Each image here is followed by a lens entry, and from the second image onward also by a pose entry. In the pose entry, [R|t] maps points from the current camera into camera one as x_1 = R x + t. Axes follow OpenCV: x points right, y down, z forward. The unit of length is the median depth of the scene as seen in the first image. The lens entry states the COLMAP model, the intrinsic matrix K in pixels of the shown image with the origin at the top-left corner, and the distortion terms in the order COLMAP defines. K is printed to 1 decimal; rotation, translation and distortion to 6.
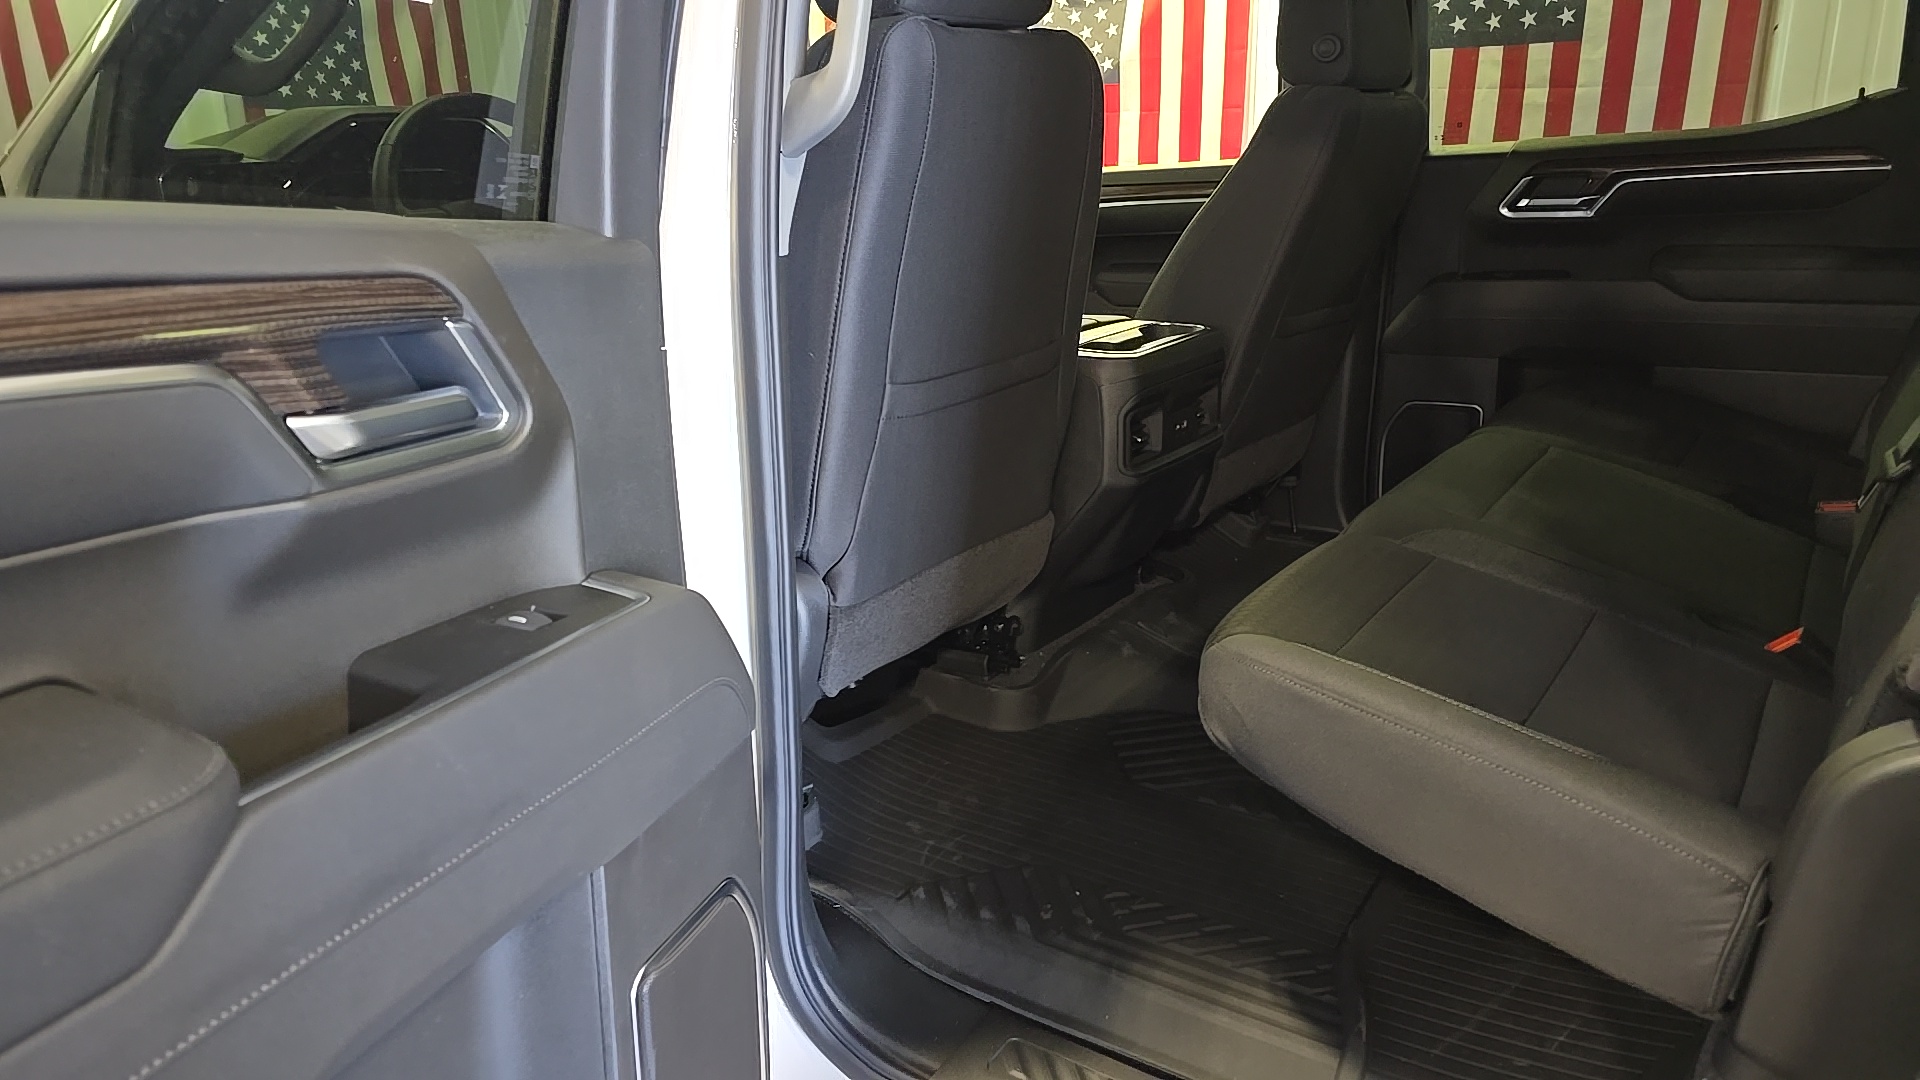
lens RADIAL K [[1296.2, 0, 954.5], [0, 1296.2, 543.6], [0, 0, 1]] dist [0.051901, -0.043245]
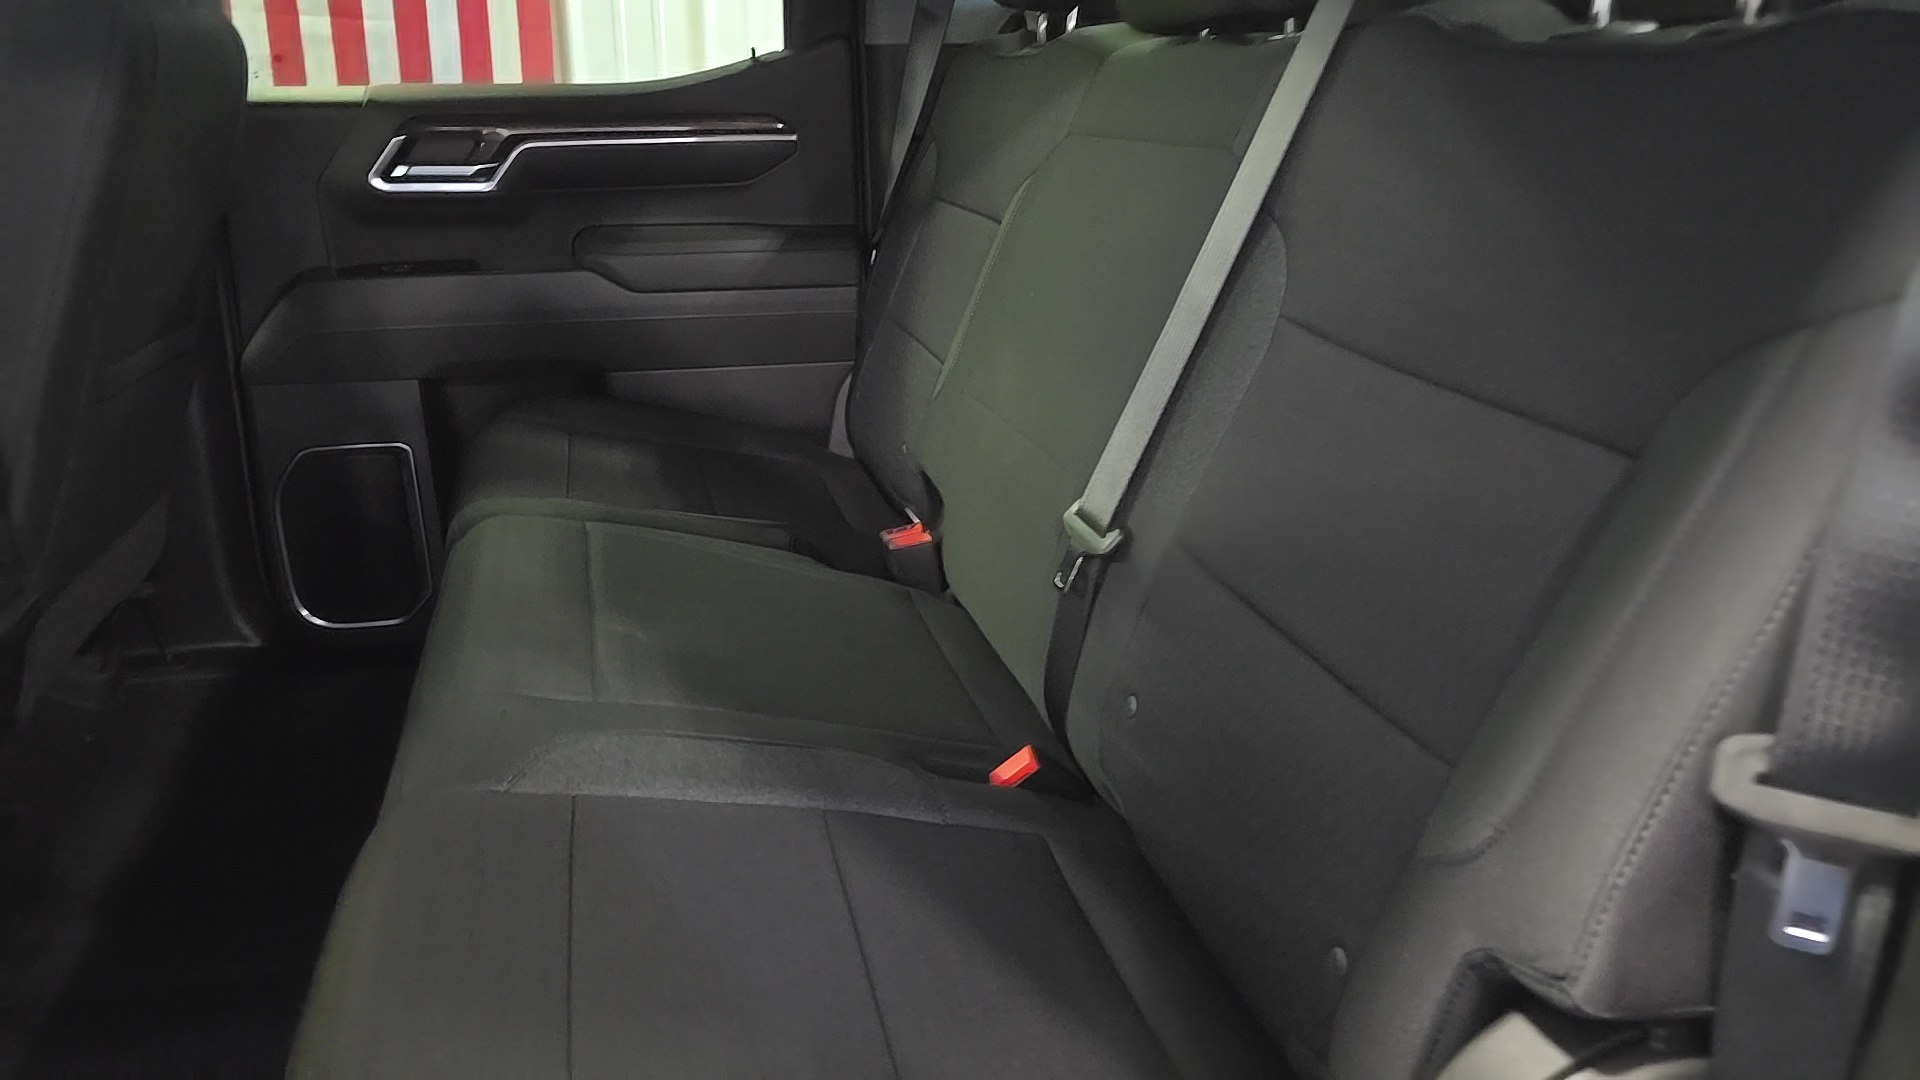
lens RADIAL K [[1296.2, 0, 971.1], [0, 1296.2, 557.4], [0, 0, 1]] dist [0.051901, -0.043245]
pose [[0.633859, -0.224498, 0.740151, 0.039027], [0.187449, 0.973009, 0.134597, -0.086277], [-0.750390, 0.053425, 0.658833, 0.277764]]
